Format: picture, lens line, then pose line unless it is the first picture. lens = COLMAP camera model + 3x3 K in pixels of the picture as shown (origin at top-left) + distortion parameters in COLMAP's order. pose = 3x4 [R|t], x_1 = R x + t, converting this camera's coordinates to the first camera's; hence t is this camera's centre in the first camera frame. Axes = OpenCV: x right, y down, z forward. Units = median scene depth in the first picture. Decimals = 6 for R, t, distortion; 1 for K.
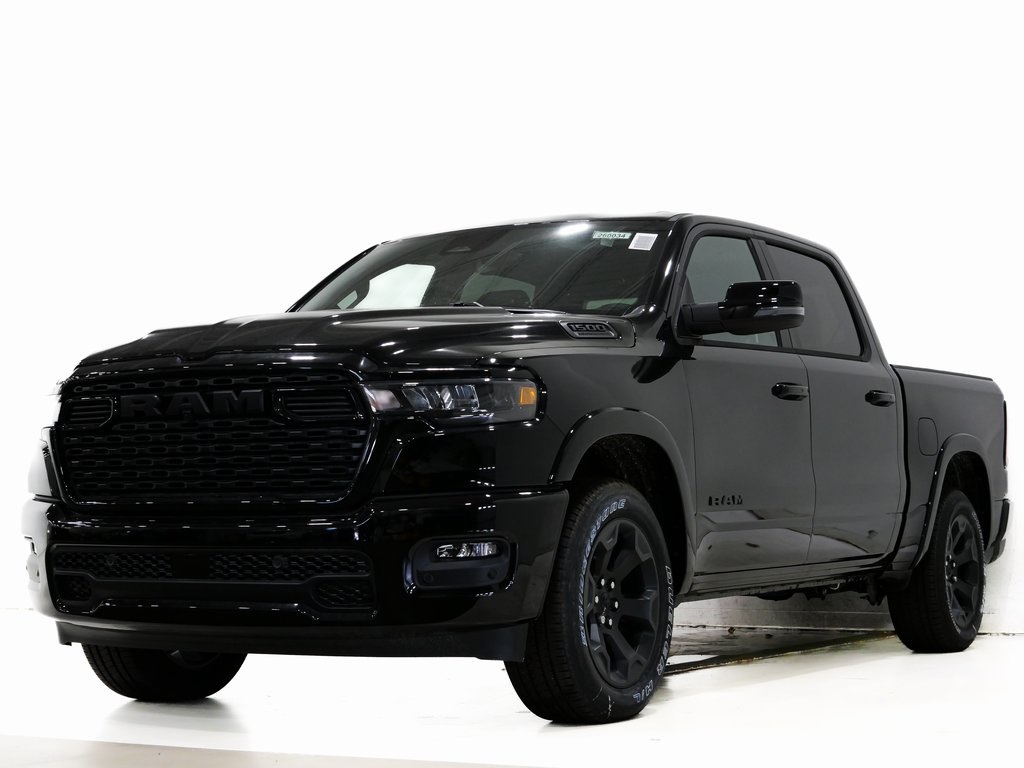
lens RADIAL K [[1961.2, 0, 512.0], [0, 1961.2, 384.0], [0, 0, 1]] dist [-0.346276, 0.024343]
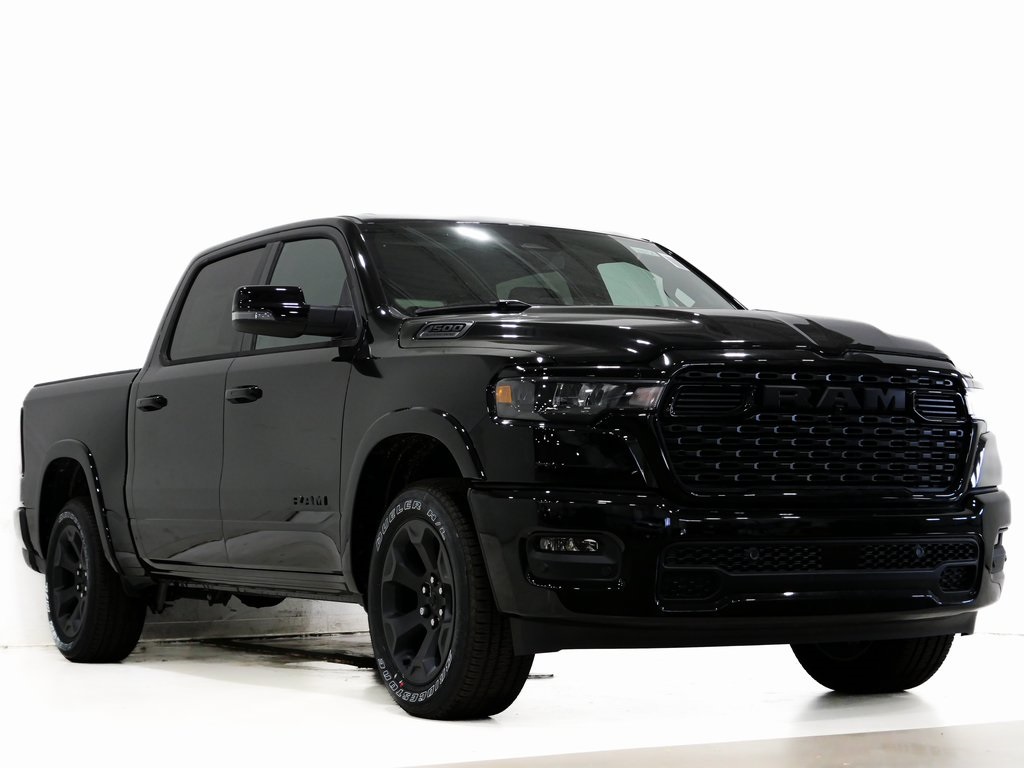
lens RADIAL K [[2040.2, 0, 512.0], [0, 2040.2, 384.0], [0, 0, 1]] dist [0.057960, 0.309498]
pose [[0.536222, 0.063184, 0.841709, -1.129127], [-0.059247, 0.997552, -0.037139, 0.051174], [-0.841995, -0.029954, 0.538653, 0.545625]]
